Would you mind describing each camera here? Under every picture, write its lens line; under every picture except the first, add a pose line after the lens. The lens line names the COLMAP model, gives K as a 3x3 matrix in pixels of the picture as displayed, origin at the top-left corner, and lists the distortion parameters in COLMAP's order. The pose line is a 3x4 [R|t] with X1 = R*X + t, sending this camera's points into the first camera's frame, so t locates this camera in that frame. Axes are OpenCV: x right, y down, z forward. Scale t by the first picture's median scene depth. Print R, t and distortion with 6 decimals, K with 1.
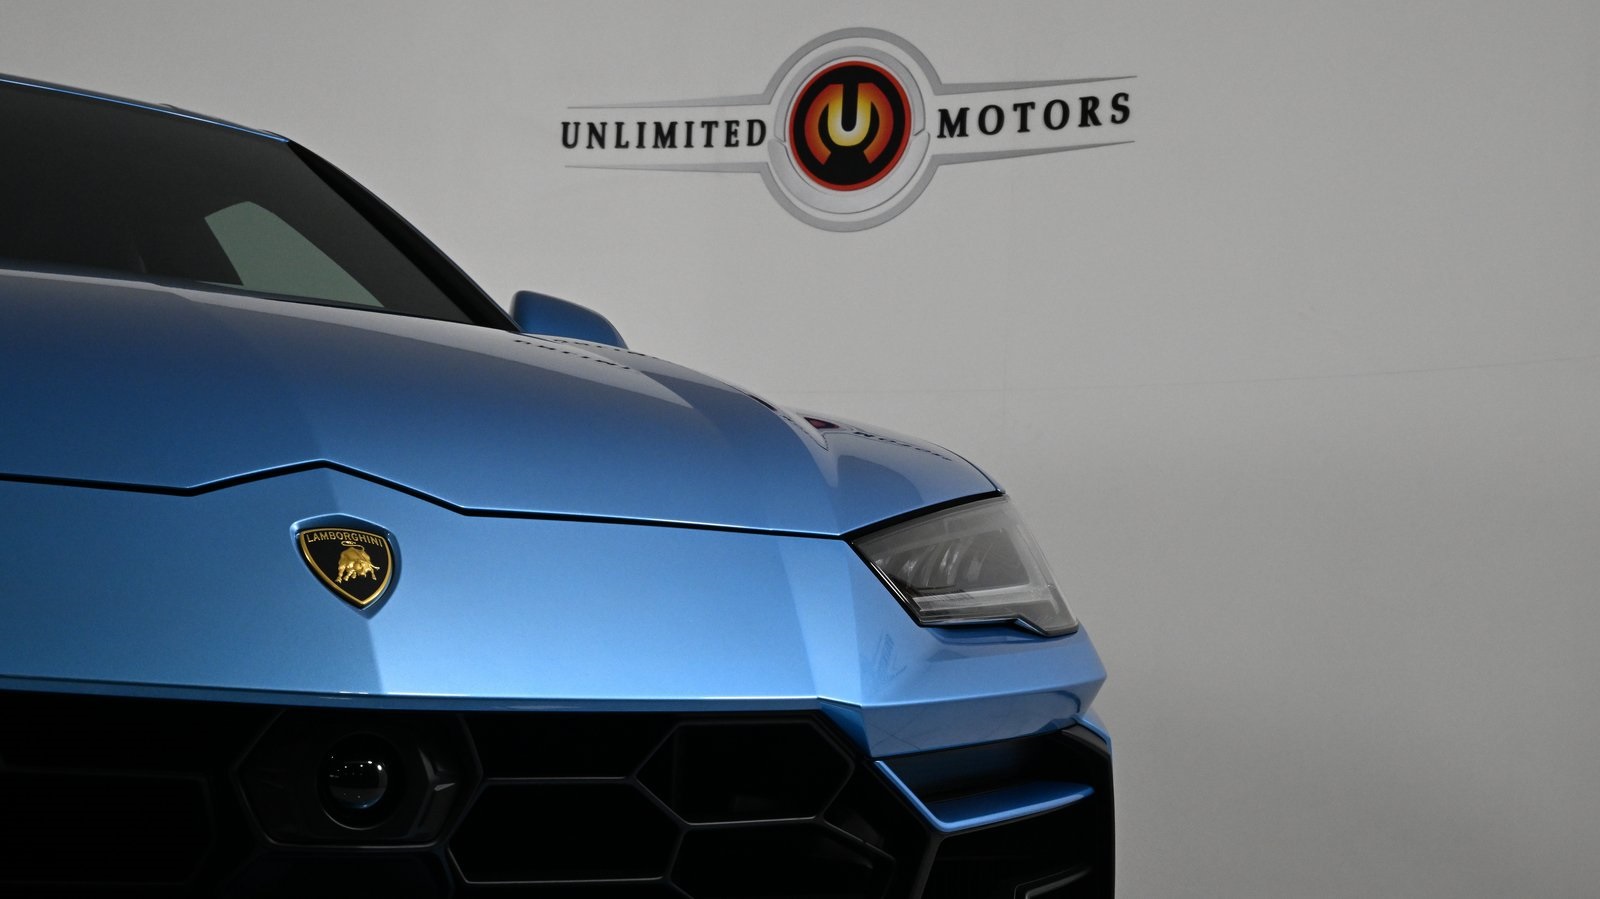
lens RADIAL K [[2705.4, 0, 793.3], [0, 2705.4, 454.1], [0, 0, 1]] dist [-0.005691, 0.000000]
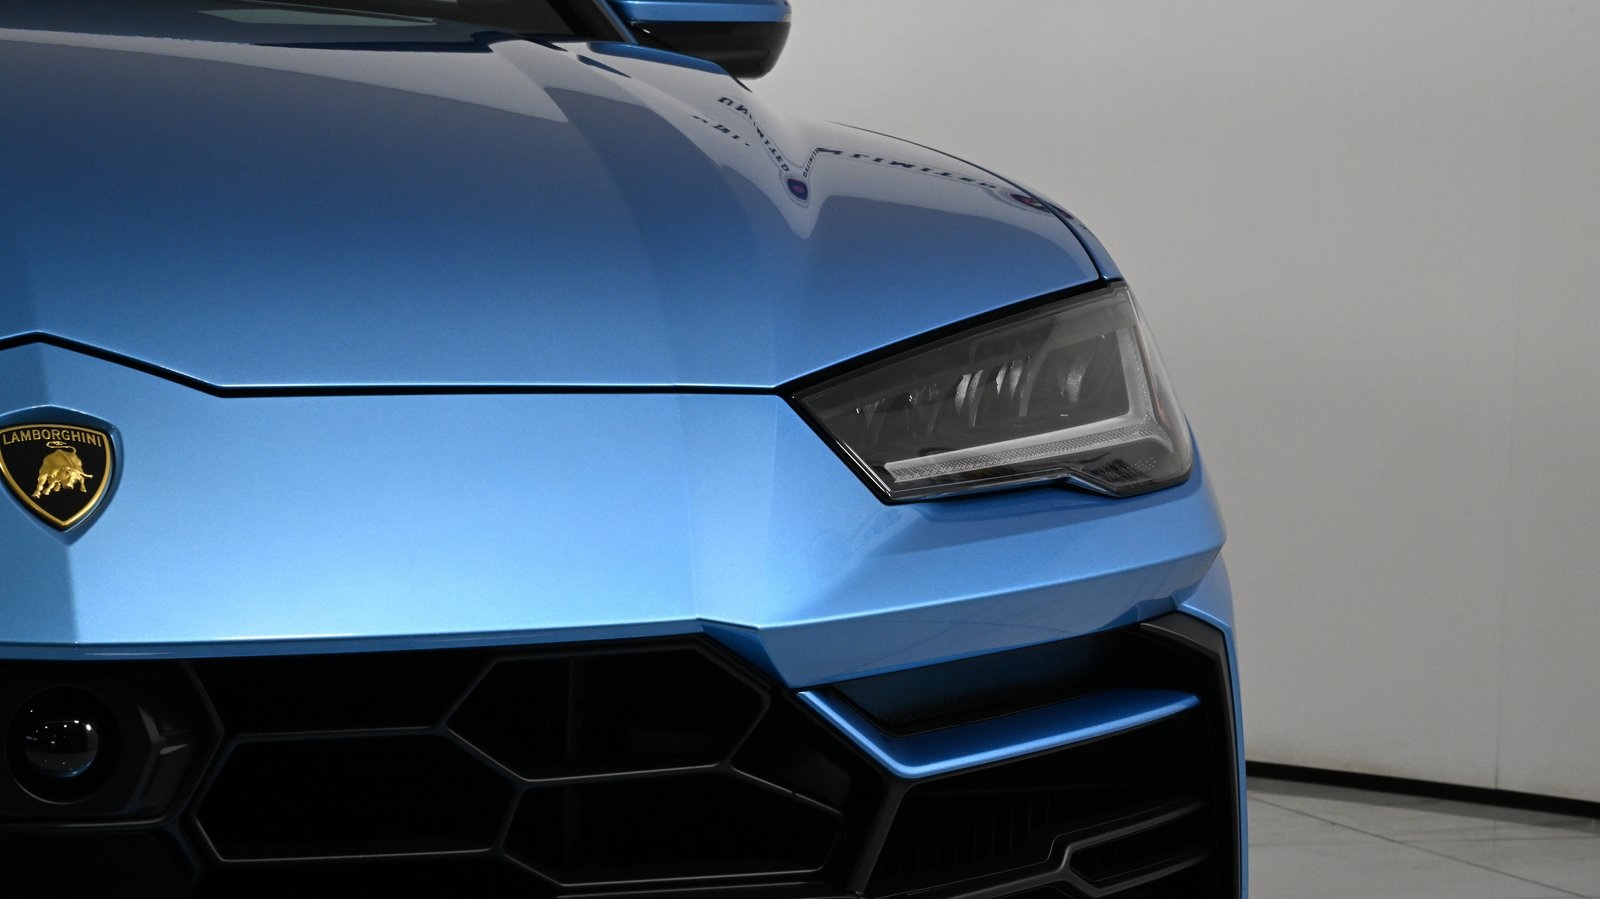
lens RADIAL K [[4265.9, 0, 799.6], [0, 4265.9, 444.3], [0, 0, 1]] dist [0.071891, 0.000000]
pose [[0.989166, -0.001593, -0.146795, 0.195798], [0.017694, 0.993945, 0.108448, -0.082260], [0.145734, -0.109871, 0.983204, -0.172244]]
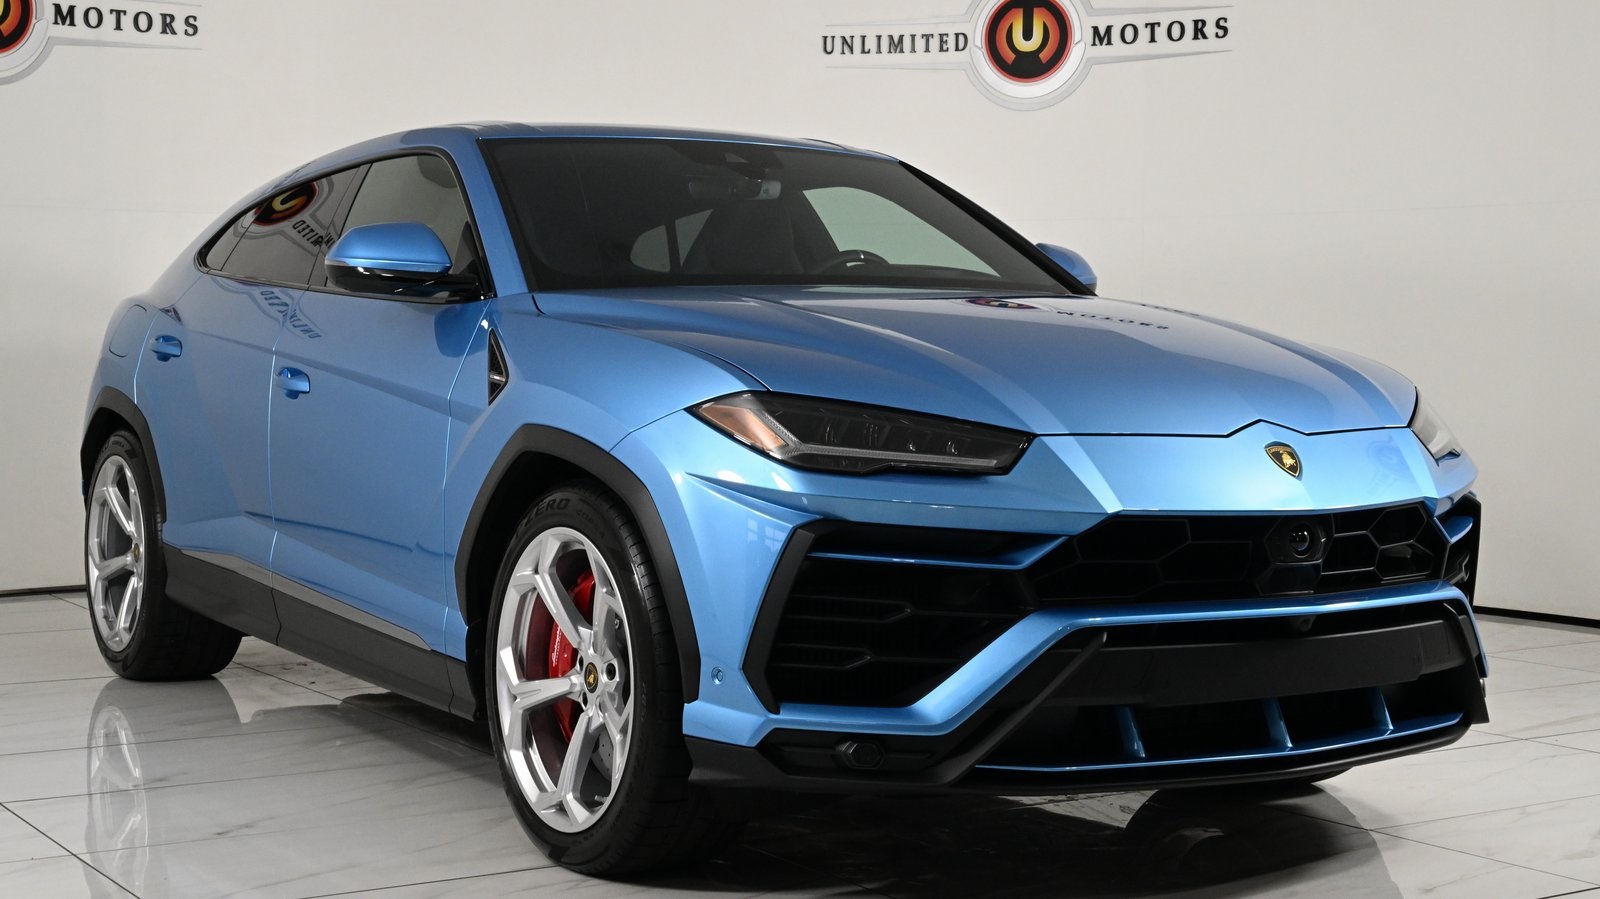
lens RADIAL K [[2384.9, 0, 803.9], [0, 2384.9, 465.3], [0, 0, 1]] dist [0.038959, 0.000000]
pose [[0.997711, -0.041815, 0.053137, -0.630720], [0.034453, 0.990570, 0.132606, -0.235108], [-0.058181, -0.130472, 0.989743, -1.094234]]
